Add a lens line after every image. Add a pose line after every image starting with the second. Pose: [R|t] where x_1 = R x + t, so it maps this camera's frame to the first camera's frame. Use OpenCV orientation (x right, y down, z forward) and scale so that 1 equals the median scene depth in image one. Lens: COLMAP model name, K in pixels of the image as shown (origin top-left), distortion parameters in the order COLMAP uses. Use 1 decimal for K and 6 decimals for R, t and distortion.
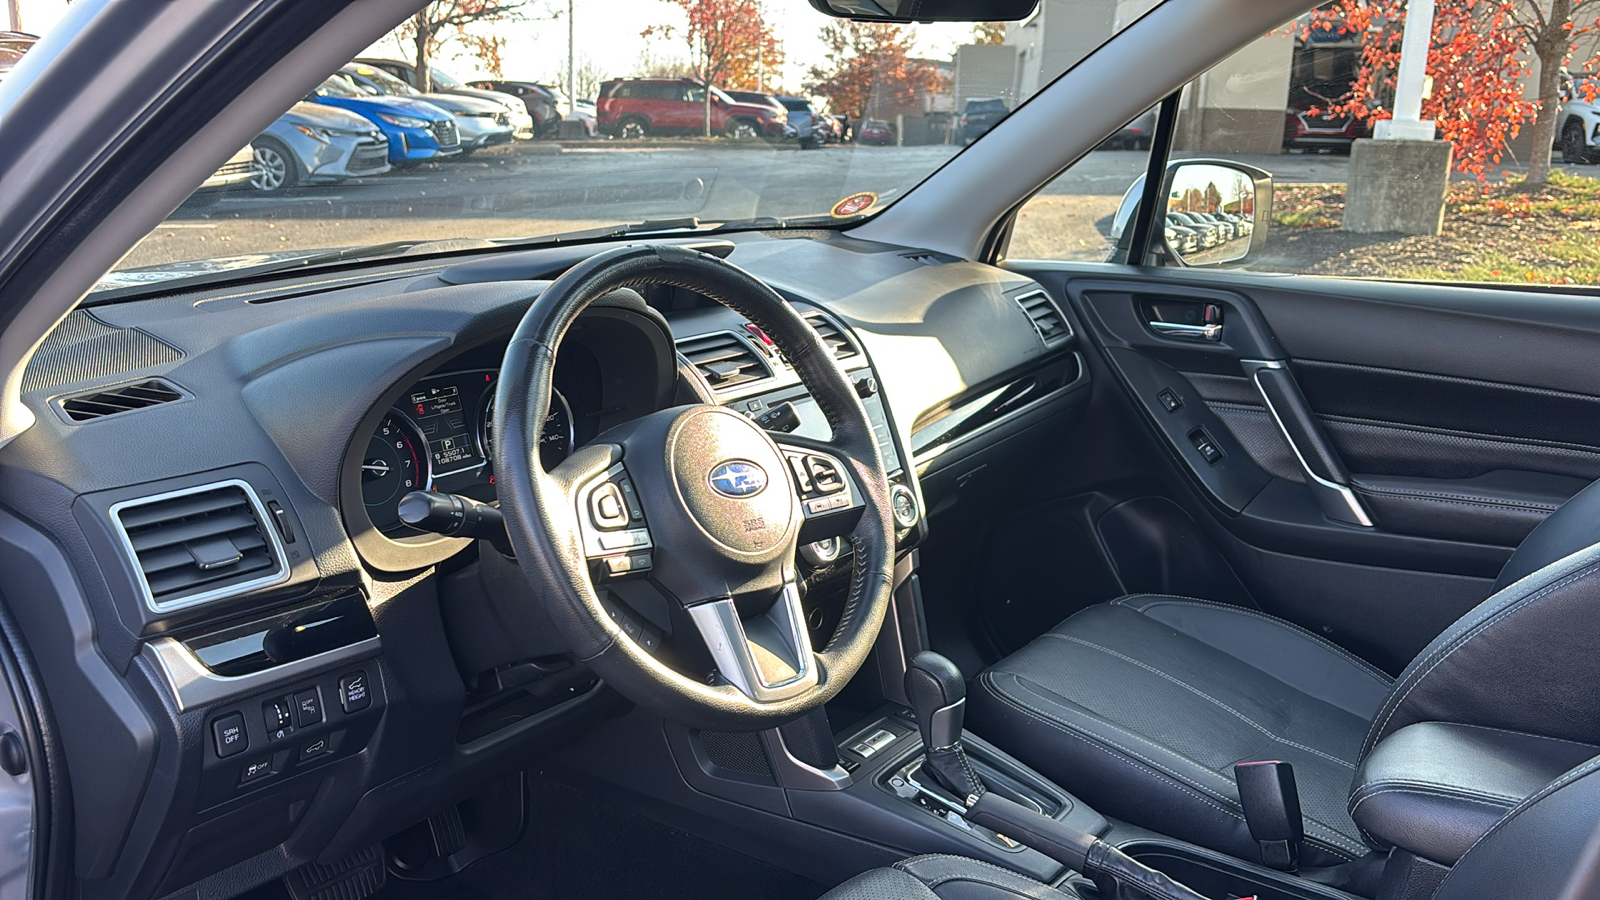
lens RADIAL K [[1407.8, 0, 748.0], [0, 1407.8, 505.6], [0, 0, 1]] dist [0.033535, -0.025649]
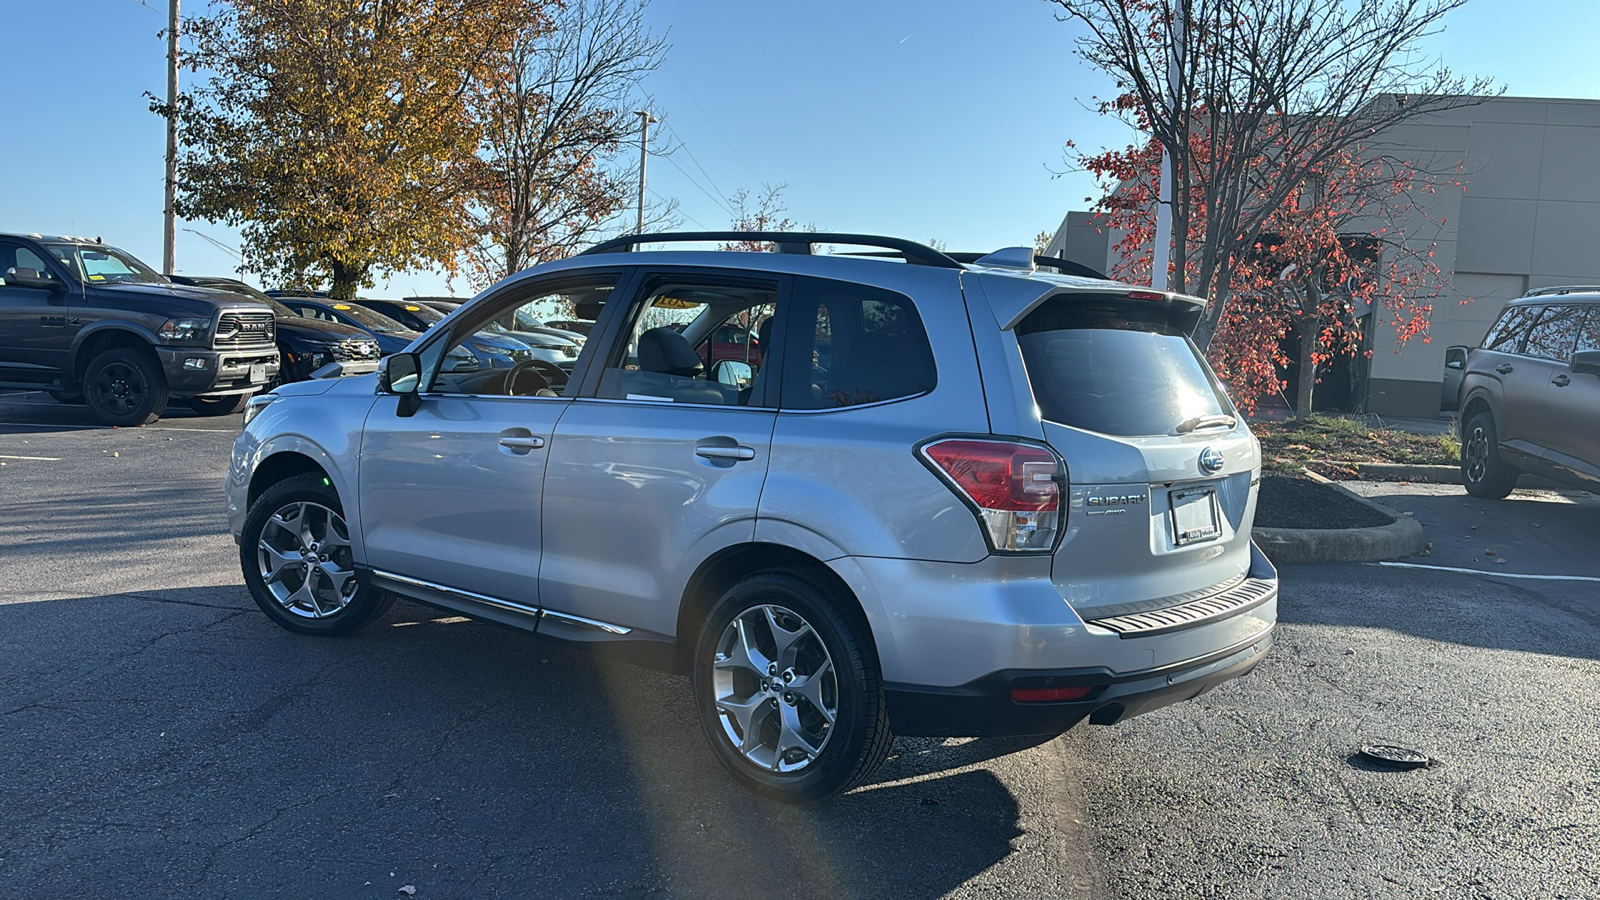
lens RADIAL K [[1371.3, 0, 800.8], [0, 1371.3, 443.4], [0, 0, 1]] dist [0.054203, -0.009006]
pose [[0.999470, 0.031420, -0.008519, 0.066576], [-0.032502, 0.977987, -0.206120, 0.078754], [0.001855, 0.206288, 0.978490, -0.273201]]
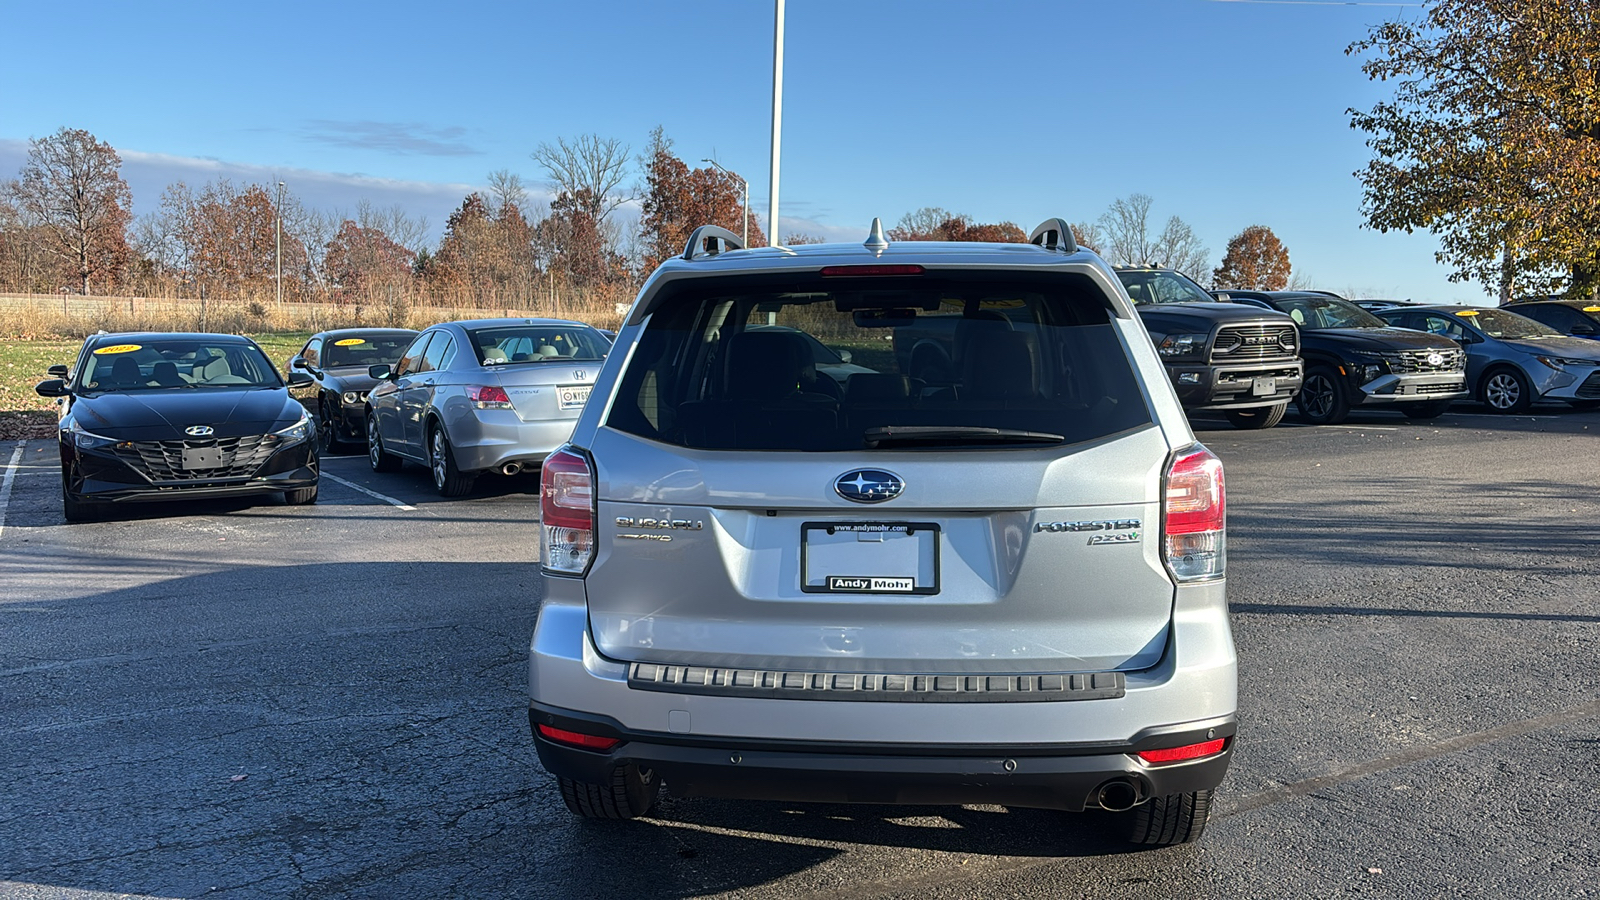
lens RADIAL K [[1407.8, 0, 788.0], [0, 1407.8, 453.4], [0, 0, 1]] dist [0.033535, -0.025649]
pose [[0.563382, 0.058397, -0.824130, 0.294979], [-0.218976, 0.972380, -0.080792, 0.040040], [0.796649, 0.225982, 0.560609, -0.138800]]
